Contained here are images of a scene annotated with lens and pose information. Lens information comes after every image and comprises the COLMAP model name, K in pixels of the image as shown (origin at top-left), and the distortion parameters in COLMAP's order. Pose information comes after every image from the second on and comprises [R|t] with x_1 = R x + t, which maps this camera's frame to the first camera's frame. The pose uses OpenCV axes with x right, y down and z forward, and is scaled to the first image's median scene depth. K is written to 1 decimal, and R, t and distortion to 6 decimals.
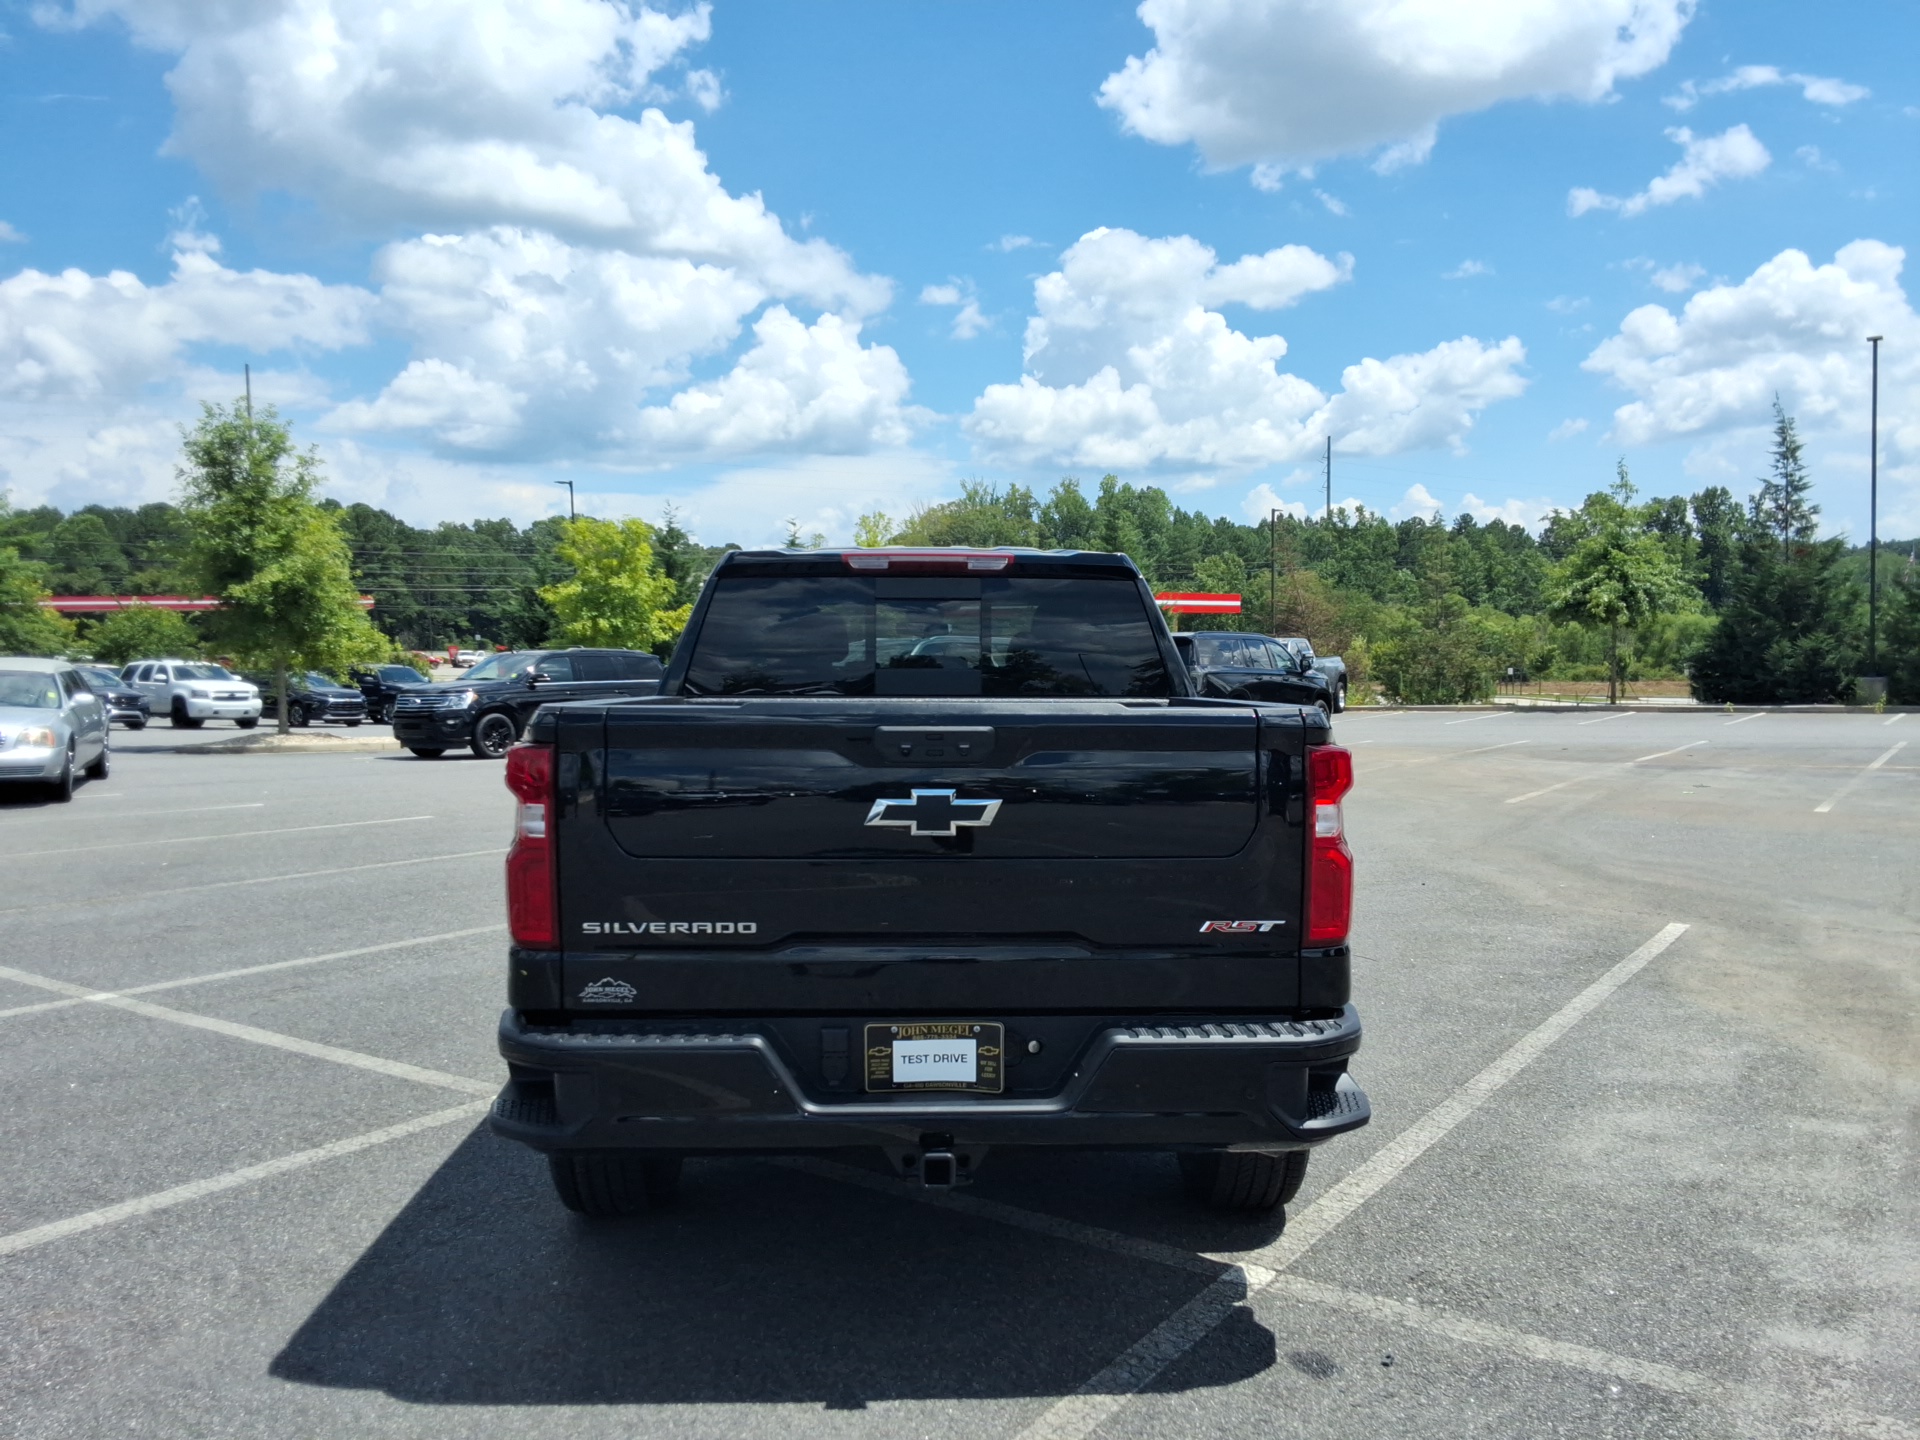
lens RADIAL K [[1548.6, 0, 966.2], [0, 1548.6, 741.7], [0, 0, 1]] dist [0.103219, -0.162483]
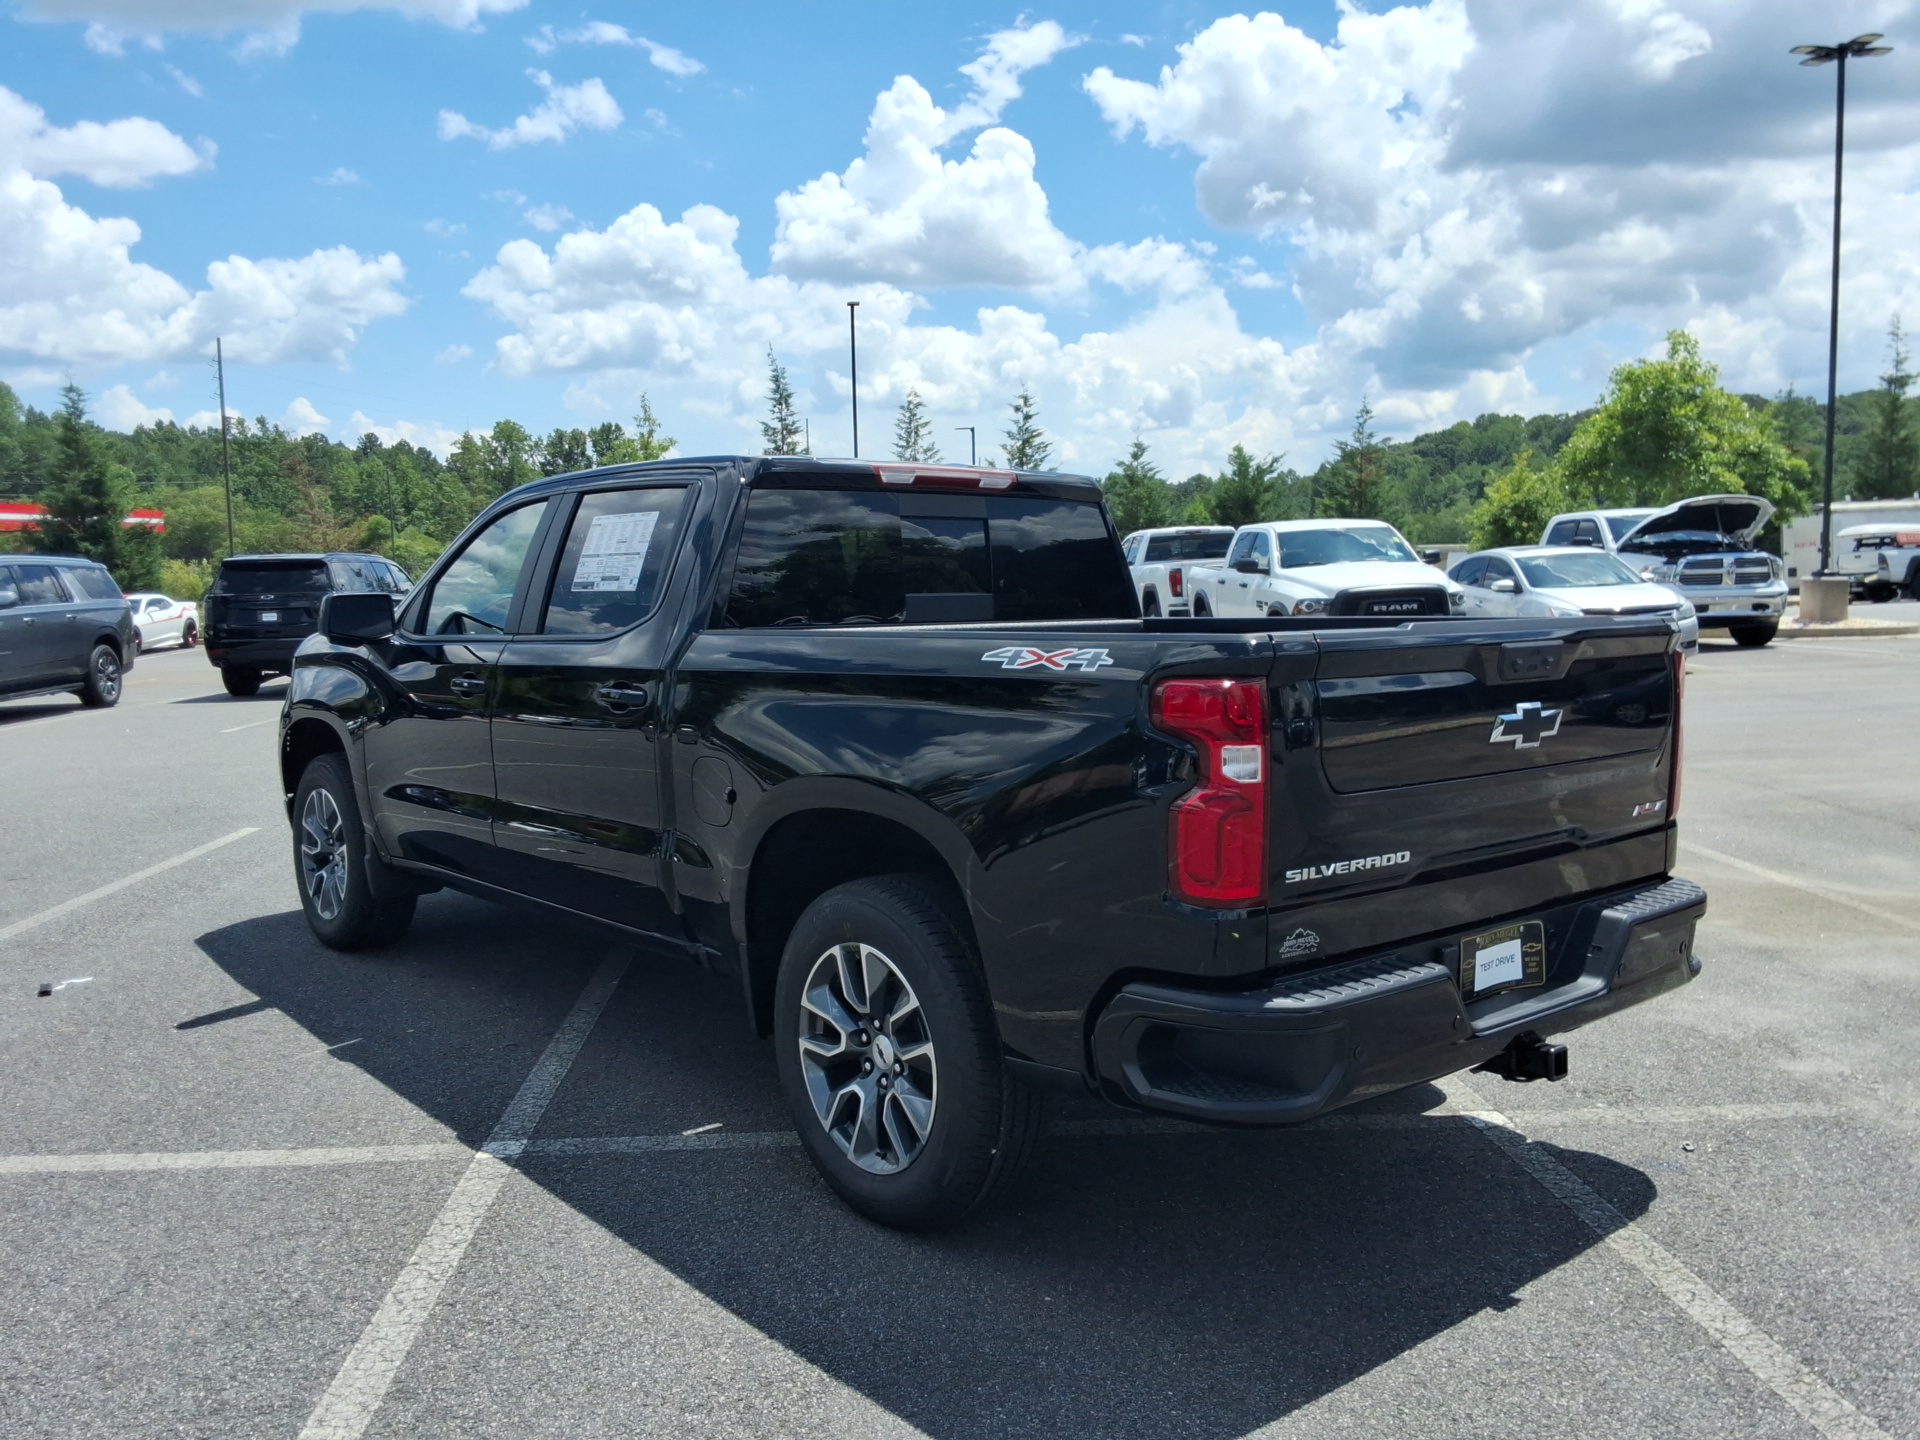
lens RADIAL K [[1548.6, 0, 973.4], [0, 1548.6, 736.0], [0, 0, 1]] dist [0.103219, -0.162483]
pose [[0.780336, -0.068832, 0.621561, -0.086472], [0.041272, 0.997426, 0.058641, -0.002161], [-0.623997, -0.020107, 0.781168, 0.037352]]
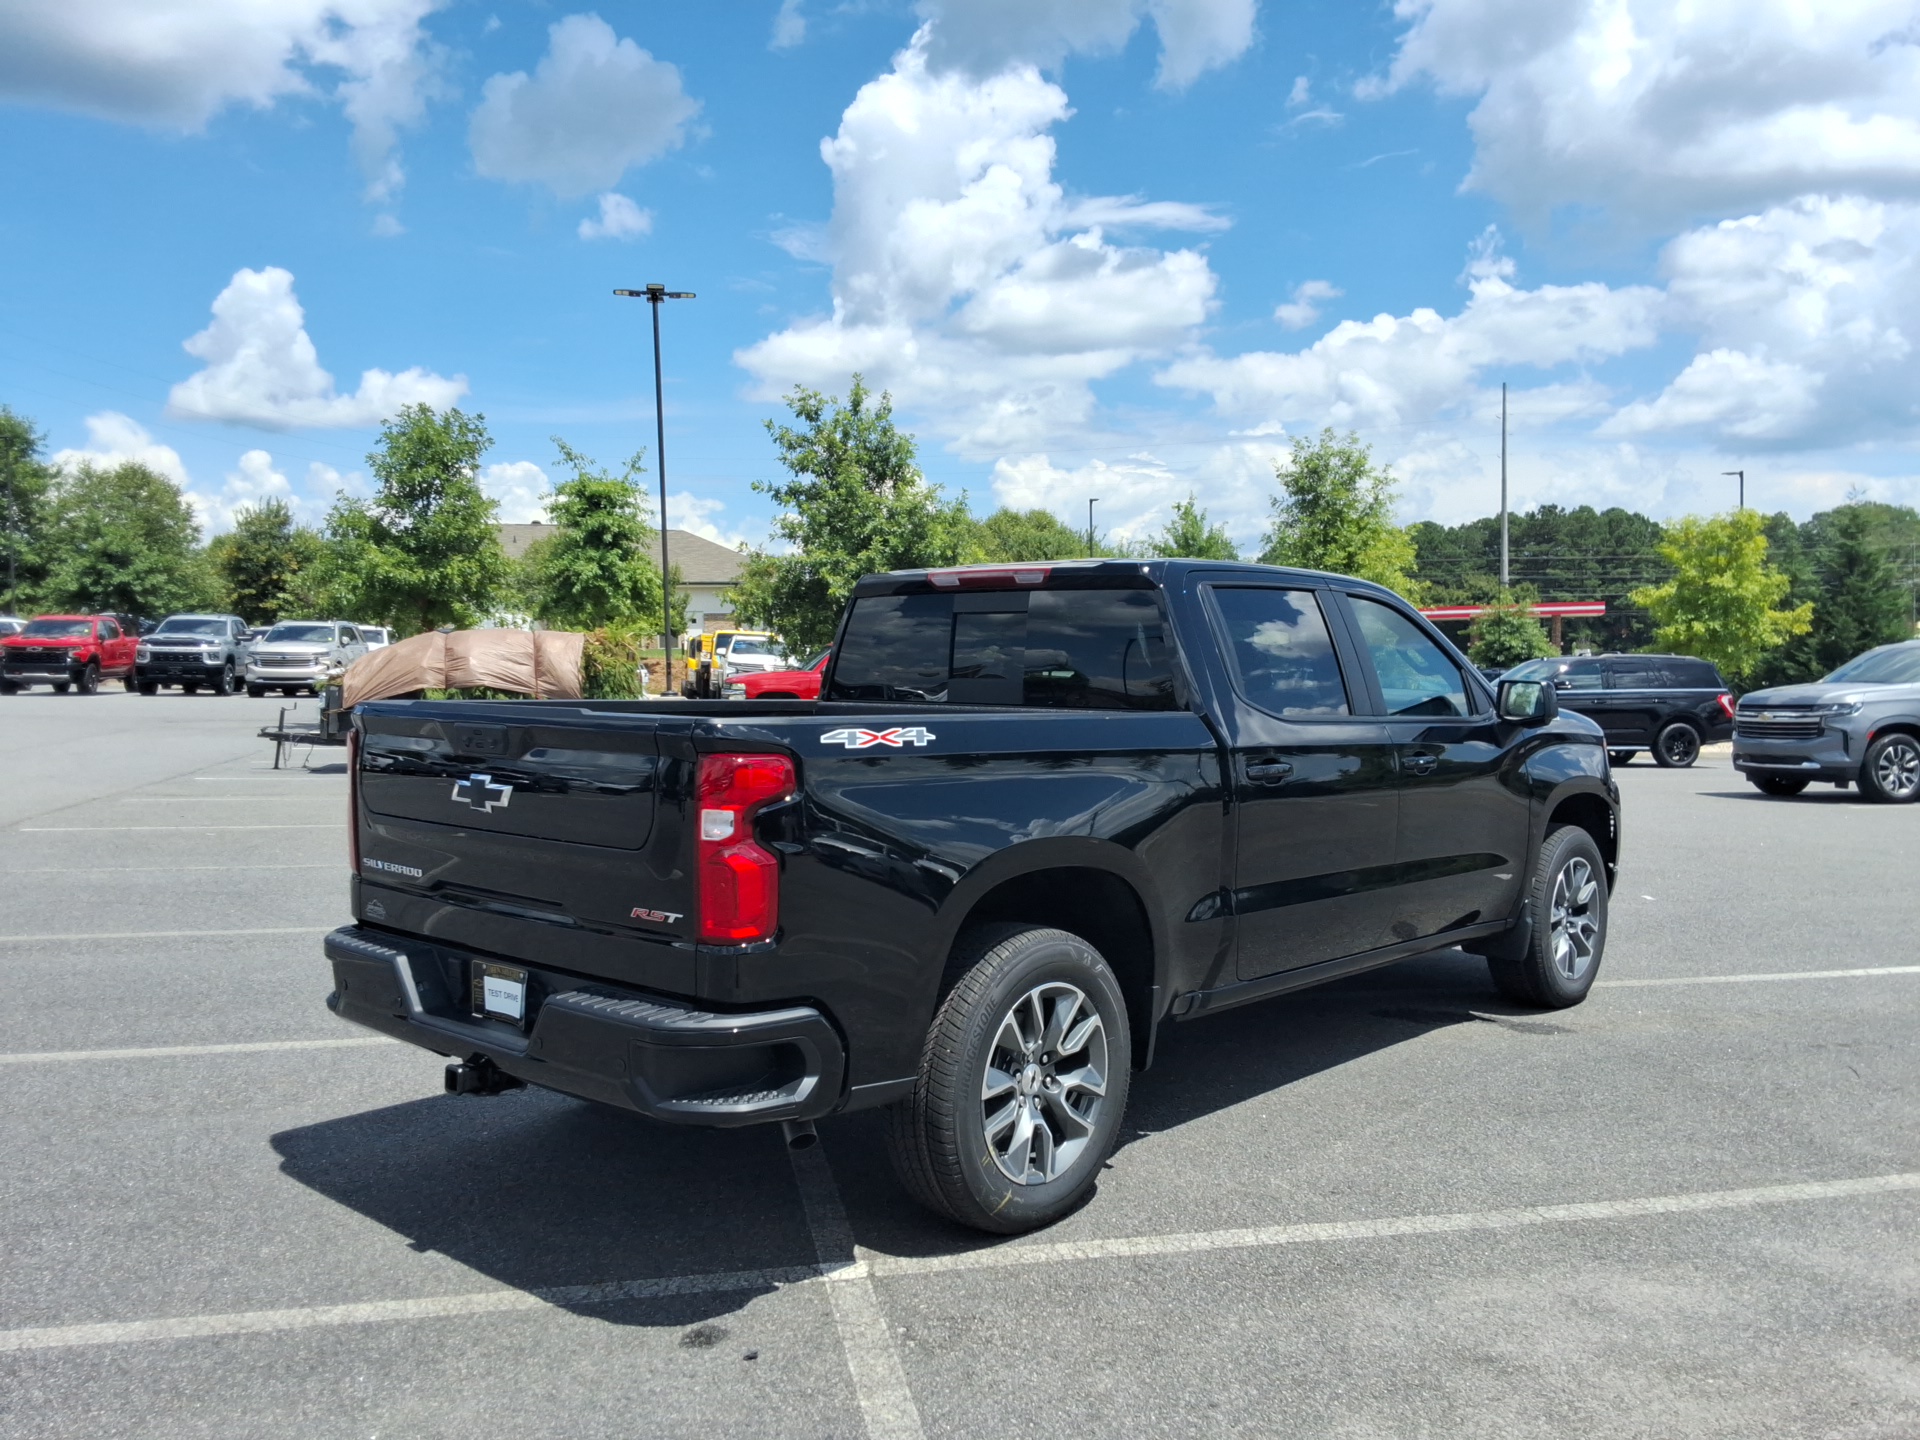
lens RADIAL K [[1548.6, 0, 971.2], [0, 1548.6, 756.3], [0, 0, 1]] dist [0.103219, -0.162483]
pose [[0.718761, 0.044695, -0.693819, 0.101216], [-0.040821, 0.998923, 0.022061, -0.002517], [0.694058, 0.012465, 0.719812, 0.033825]]
